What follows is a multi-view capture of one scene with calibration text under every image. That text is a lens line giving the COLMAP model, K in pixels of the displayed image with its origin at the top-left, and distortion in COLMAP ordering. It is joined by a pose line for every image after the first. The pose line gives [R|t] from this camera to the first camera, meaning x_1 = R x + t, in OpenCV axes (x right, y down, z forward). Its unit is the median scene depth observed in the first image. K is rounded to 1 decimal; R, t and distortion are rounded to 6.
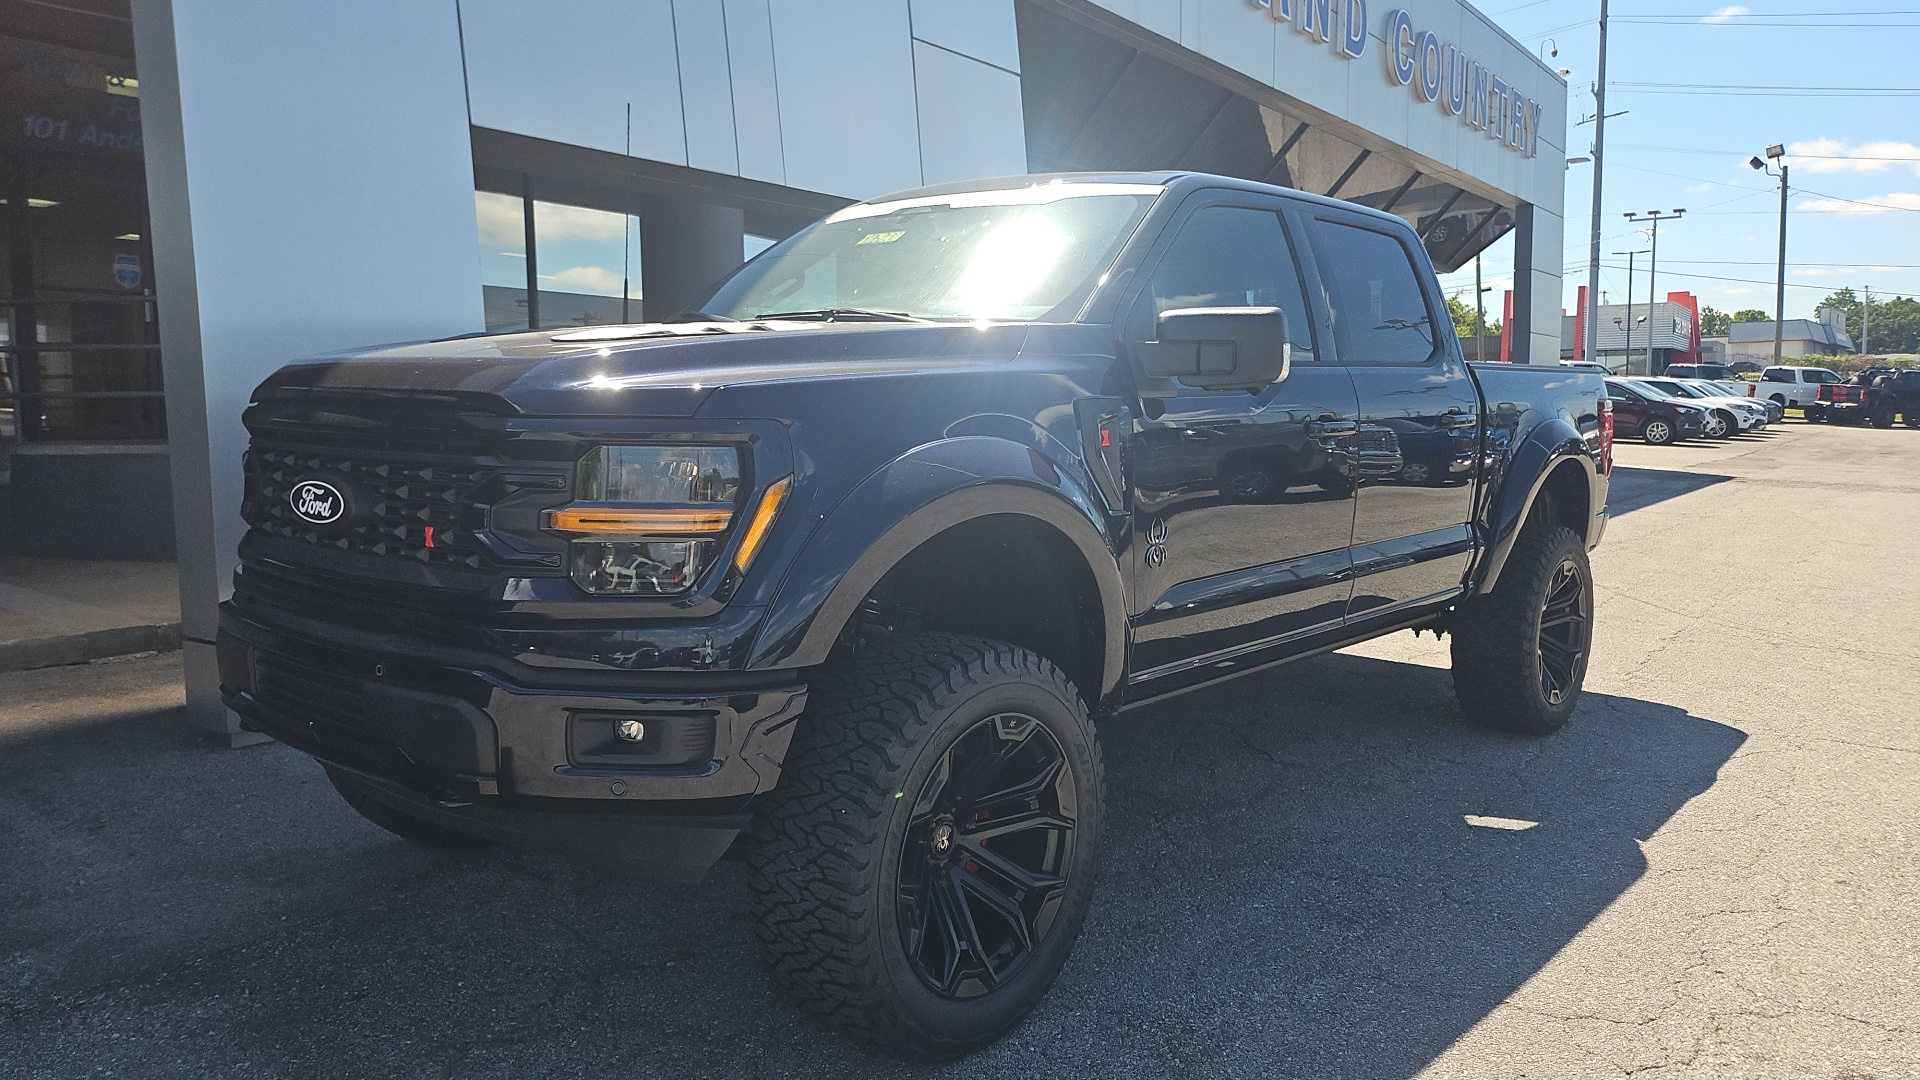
lens RADIAL K [[1345.0, 0, 970.9], [0, 1345.0, 532.2], [0, 0, 1]] dist [0.067960, -0.072789]
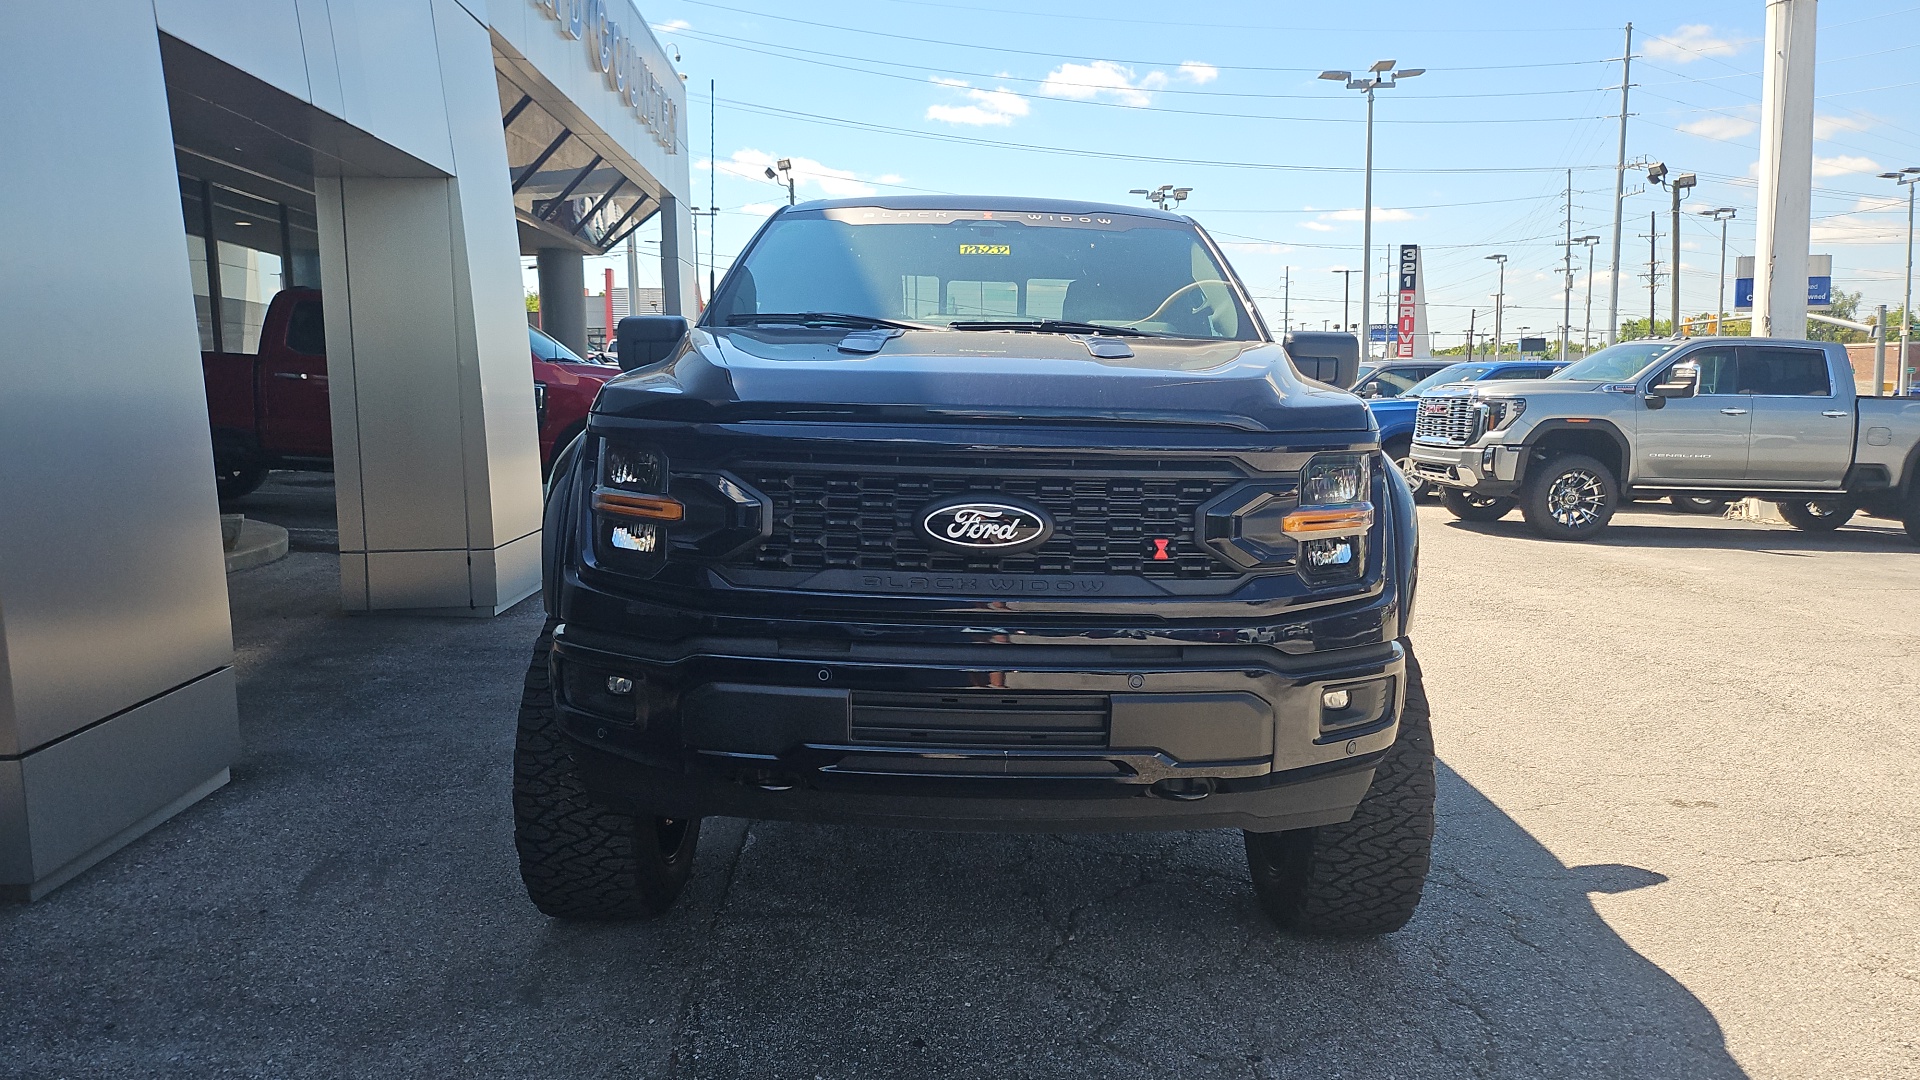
lens RADIAL K [[1345.0, 0, 970.9], [0, 1345.0, 532.2], [0, 0, 1]] dist [0.067960, -0.072789]
pose [[0.755419, -0.069937, 0.651499, -0.272534], [0.056467, 0.997537, 0.041610, -0.014116], [-0.652804, 0.005355, 0.757508, 0.069259]]
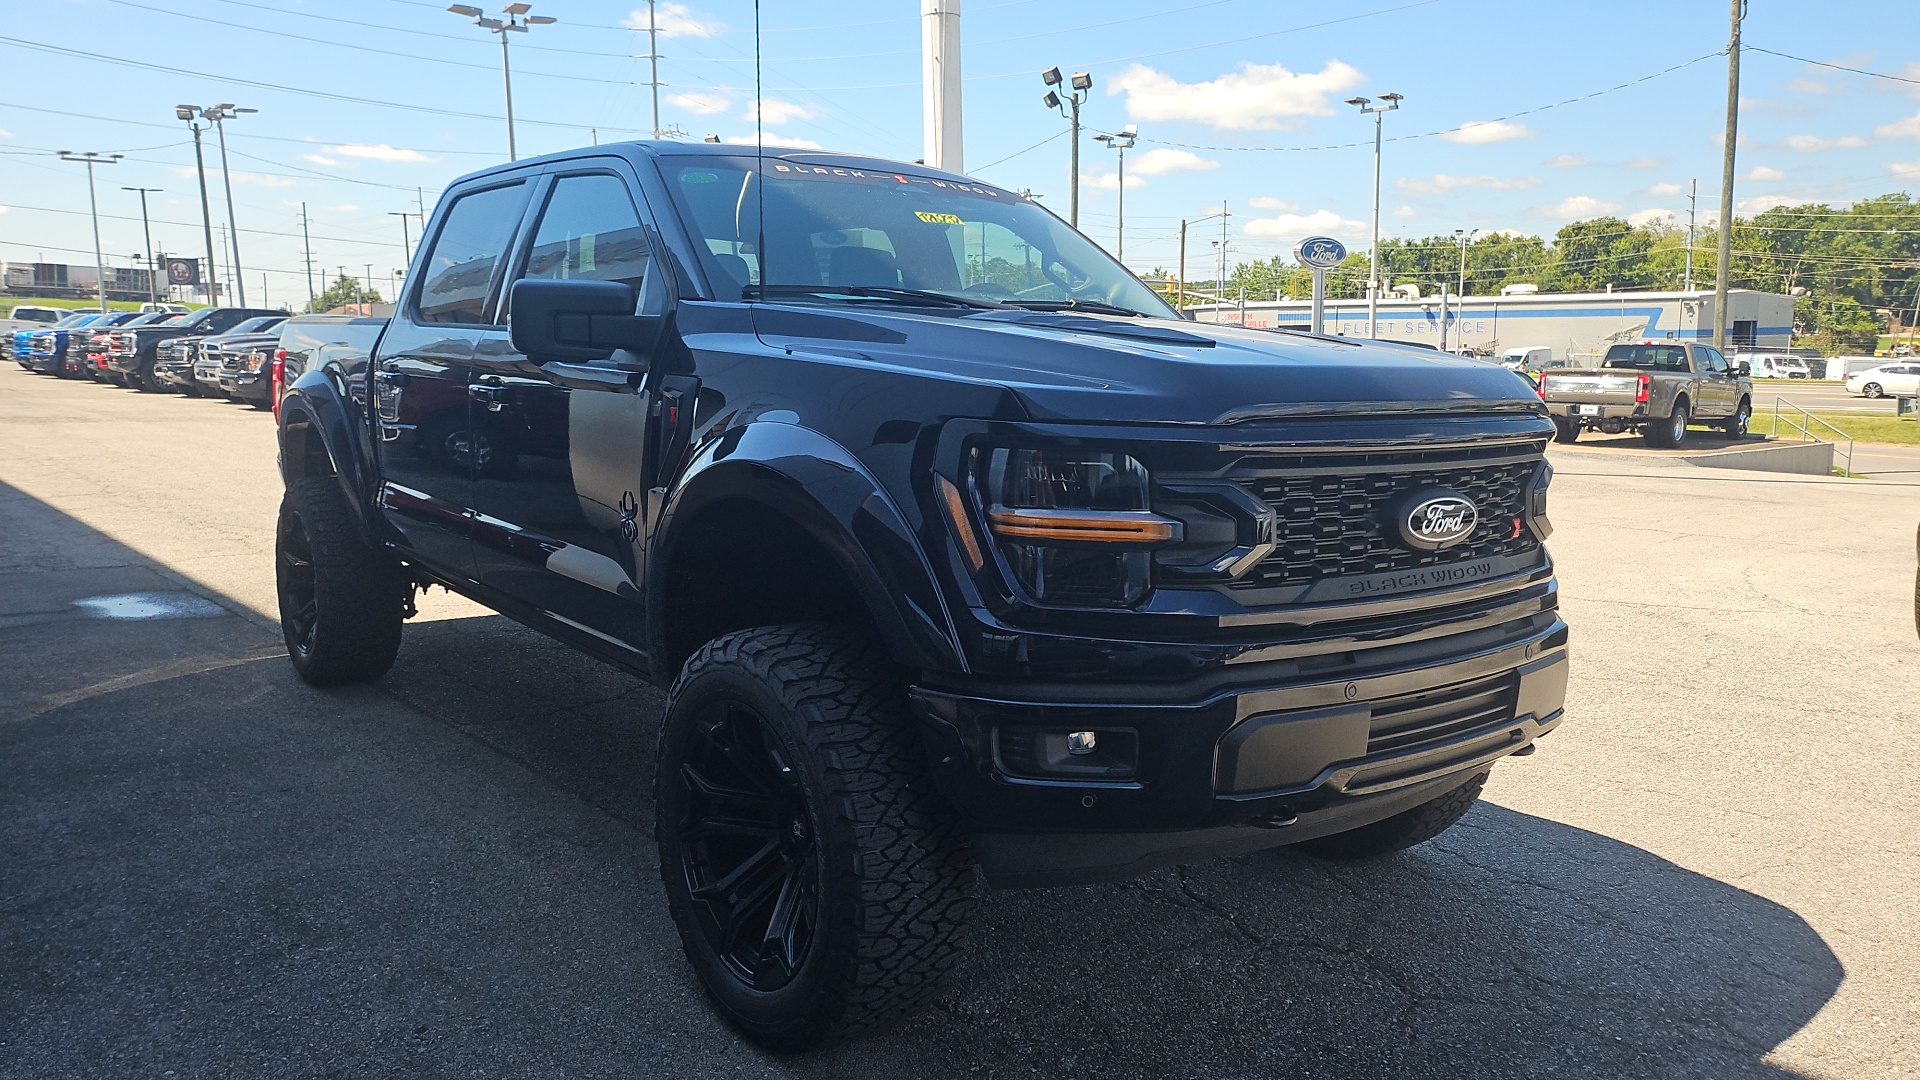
lens RADIAL K [[1345.0, 0, 970.9], [0, 1345.0, 532.2], [0, 0, 1]] dist [0.067960, -0.072789]
pose [[0.202767, -0.137691, 0.969498, -0.365048], [0.081780, 0.988987, 0.123355, -0.039265], [-0.975806, 0.054274, 0.211794, 0.275932]]
